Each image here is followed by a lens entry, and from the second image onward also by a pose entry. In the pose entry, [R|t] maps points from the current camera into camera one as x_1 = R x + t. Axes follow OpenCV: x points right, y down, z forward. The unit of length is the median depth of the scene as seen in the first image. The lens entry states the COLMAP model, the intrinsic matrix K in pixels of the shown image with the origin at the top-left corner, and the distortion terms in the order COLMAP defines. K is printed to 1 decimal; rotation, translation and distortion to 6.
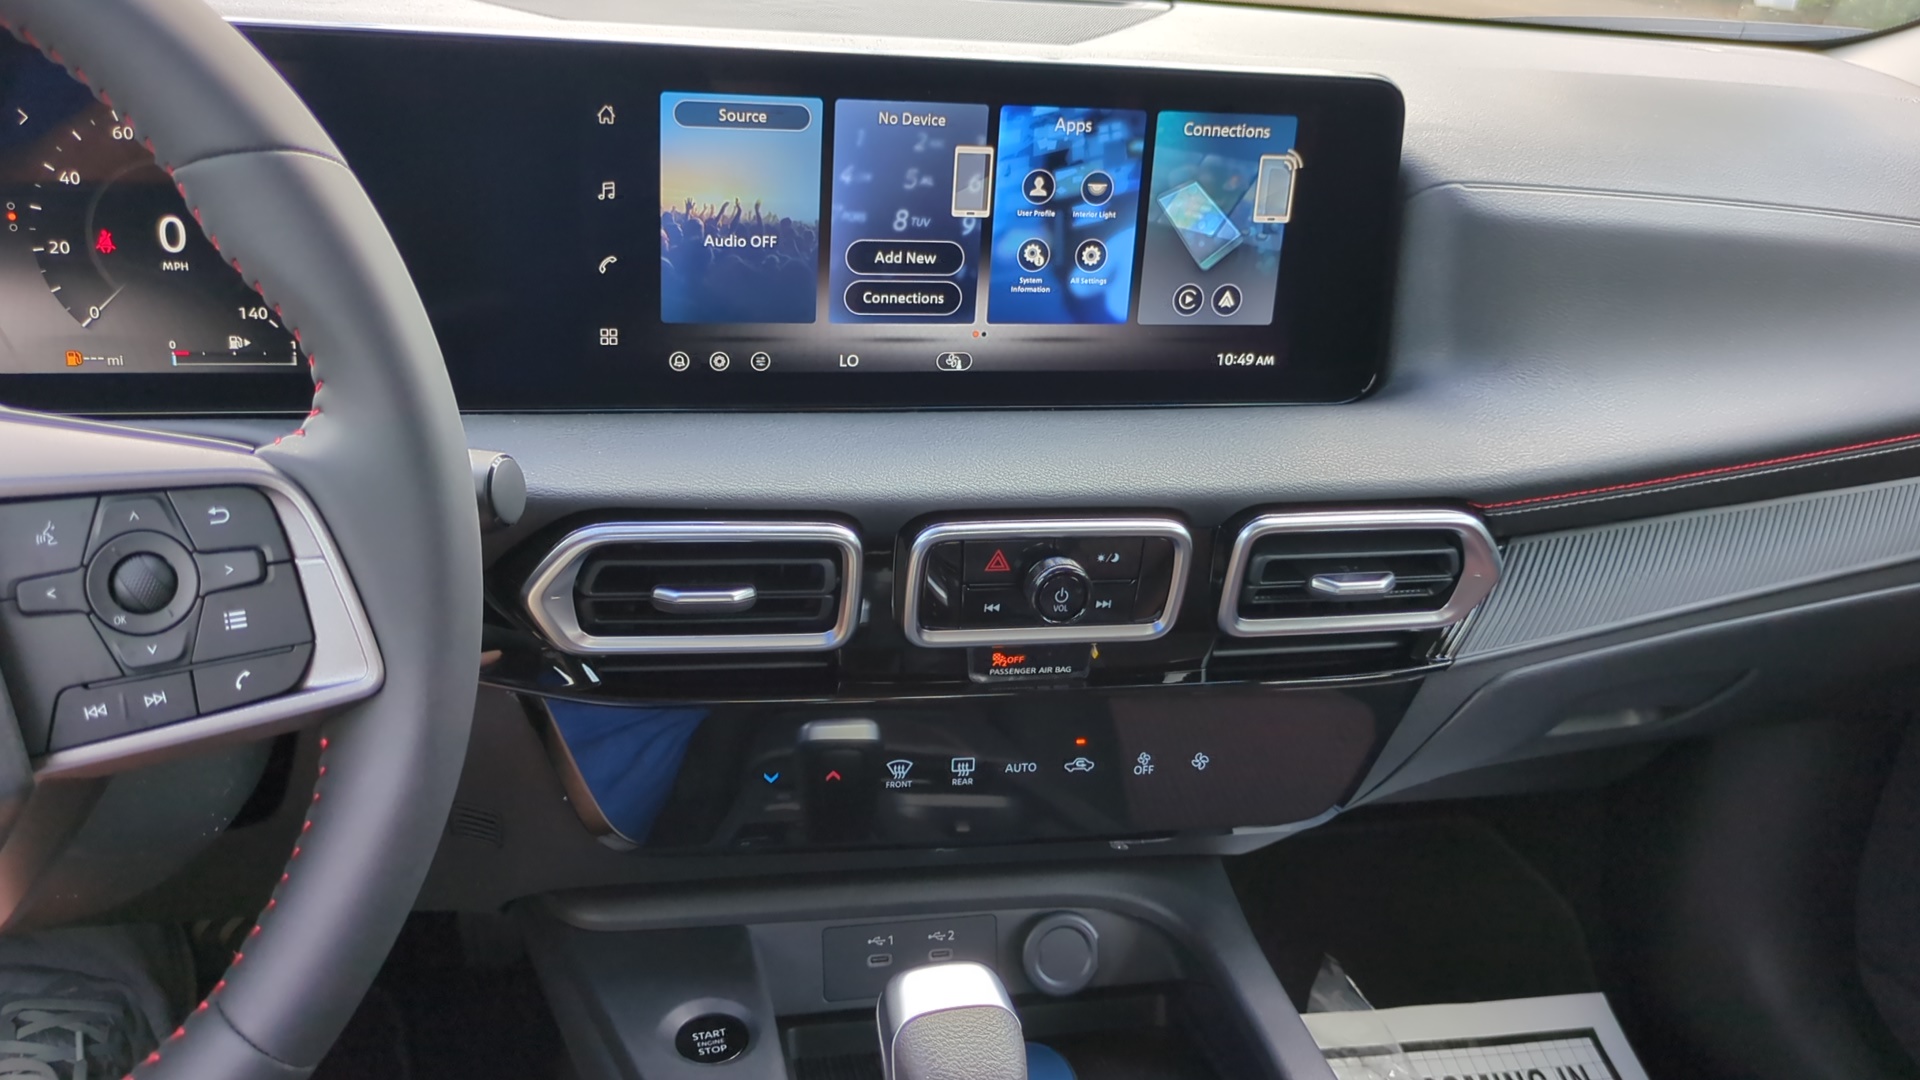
lens RADIAL K [[1654.1, 0, 960.0], [0, 1654.1, 540.0], [0, 0, 1]] dist [0.039774, -0.010010]
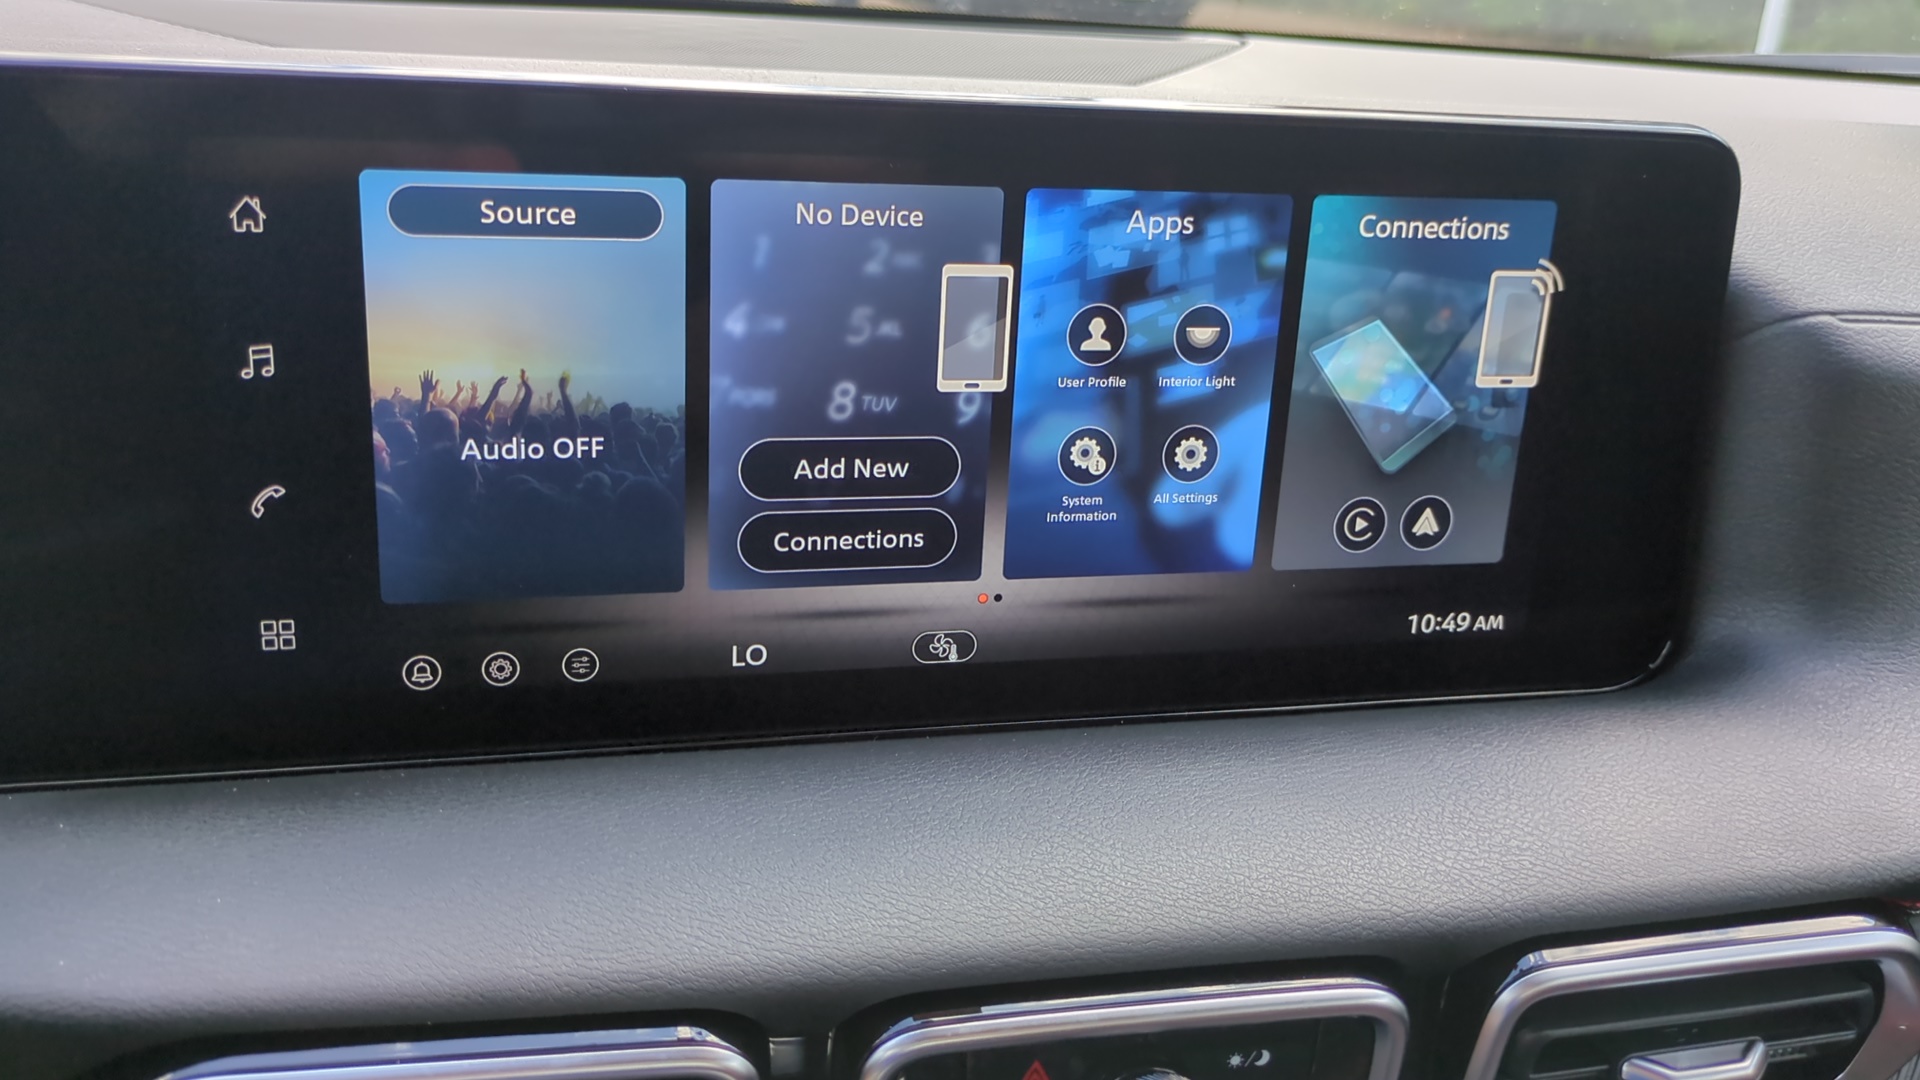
lens RADIAL K [[1623.0, 0, 960.0], [0, 1623.0, 540.0], [0, 0, 1]] dist [0.025751, -0.006239]
pose [[0.999963, -0.008570, 0.000314, 0.002008], [0.008576, 0.999443, -0.032257, -0.129066], [-0.000037, 0.032259, 0.999480, 0.470208]]
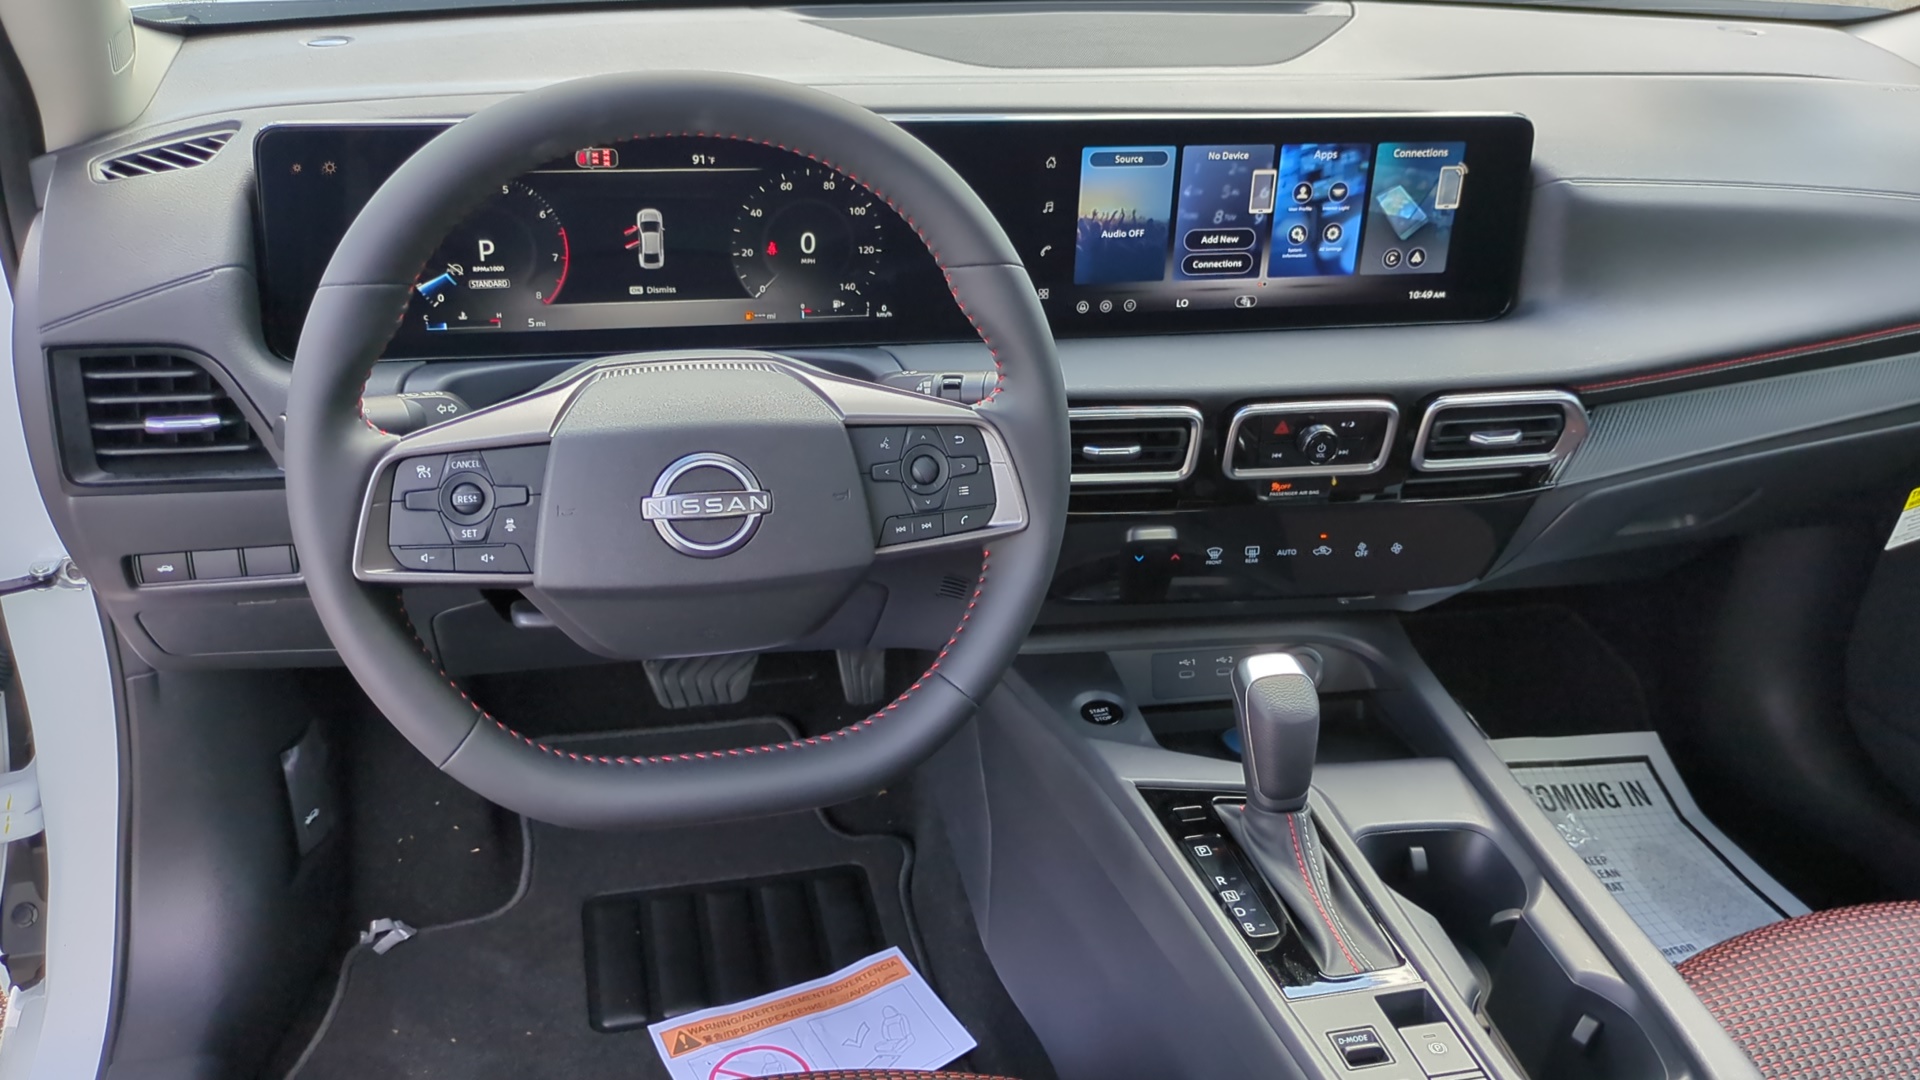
lens RADIAL K [[1654.1, 0, 960.0], [0, 1654.1, 540.0], [0, 0, 1]] dist [0.039774, -0.010010]
pose [[0.998956, -0.006441, -0.045235, -0.214096], [0.010822, 0.995197, 0.097295, -0.037913], [0.044391, -0.097683, 0.994227, -0.650100]]
